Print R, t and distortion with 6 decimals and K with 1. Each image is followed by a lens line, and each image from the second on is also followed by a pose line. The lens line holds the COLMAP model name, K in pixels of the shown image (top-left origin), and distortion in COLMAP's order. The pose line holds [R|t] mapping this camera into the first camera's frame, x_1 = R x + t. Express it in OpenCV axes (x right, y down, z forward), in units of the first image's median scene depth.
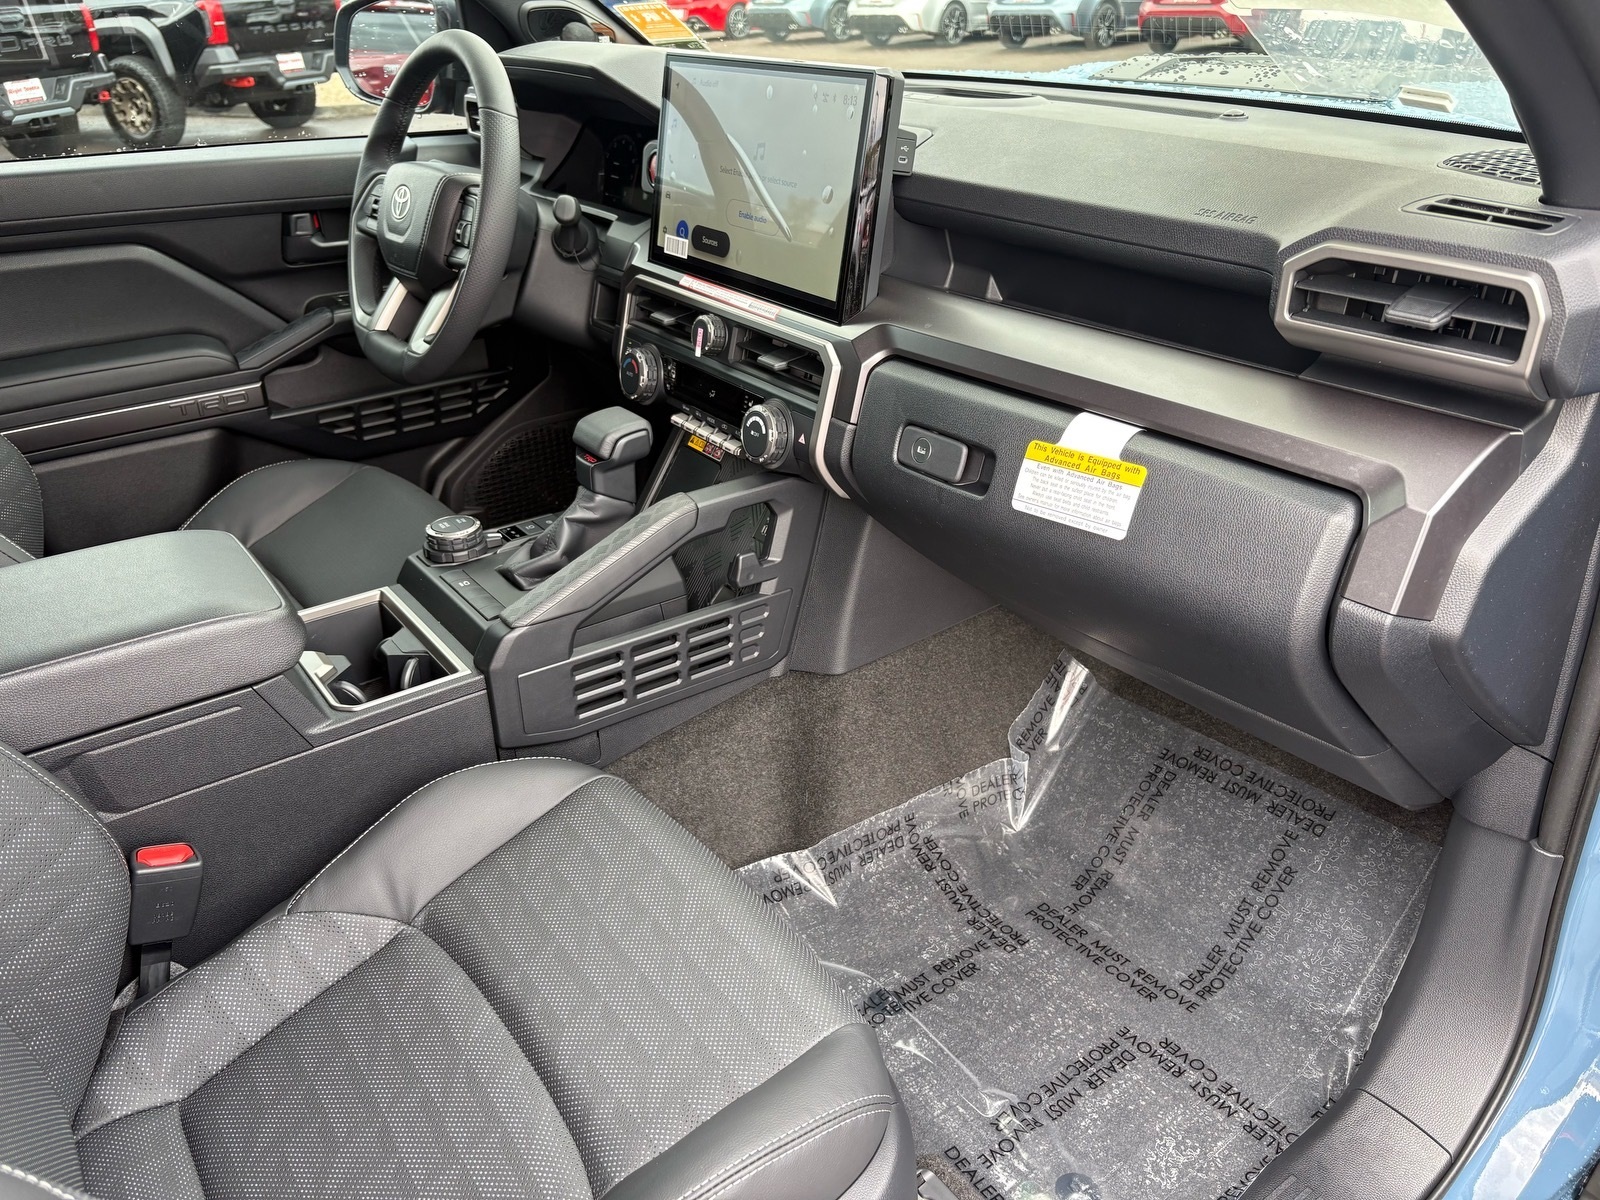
lens RADIAL K [[1246.2, 0, 804.2], [0, 1246.2, 613.8], [0, 0, 1]] dist [0.021676, -0.000935]
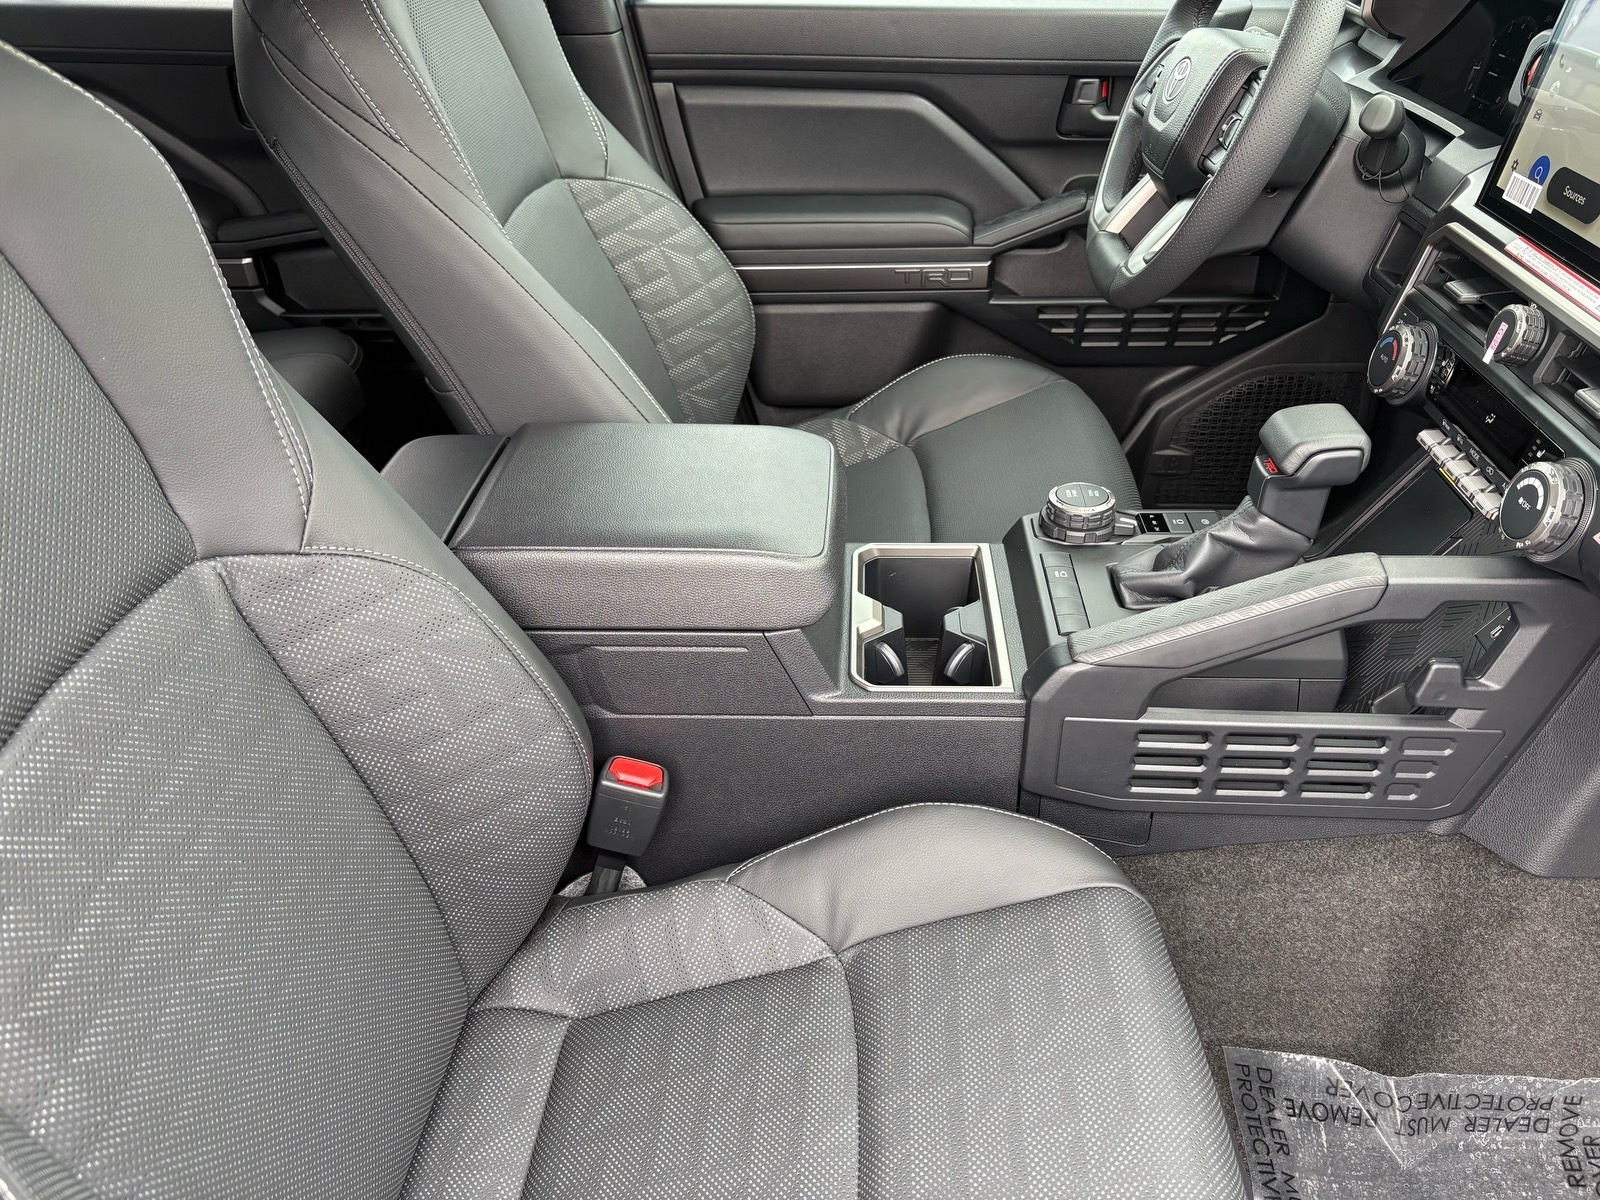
lens RADIAL K [[1246.2, 0, 804.2], [0, 1246.2, 613.8], [0, 0, 1]] dist [0.021676, -0.000935]
pose [[0.786218, 0.336941, -0.518007, 0.022463], [-0.284512, 0.941510, 0.180587, -0.094166], [0.548556, 0.005398, 0.836096, 0.225523]]
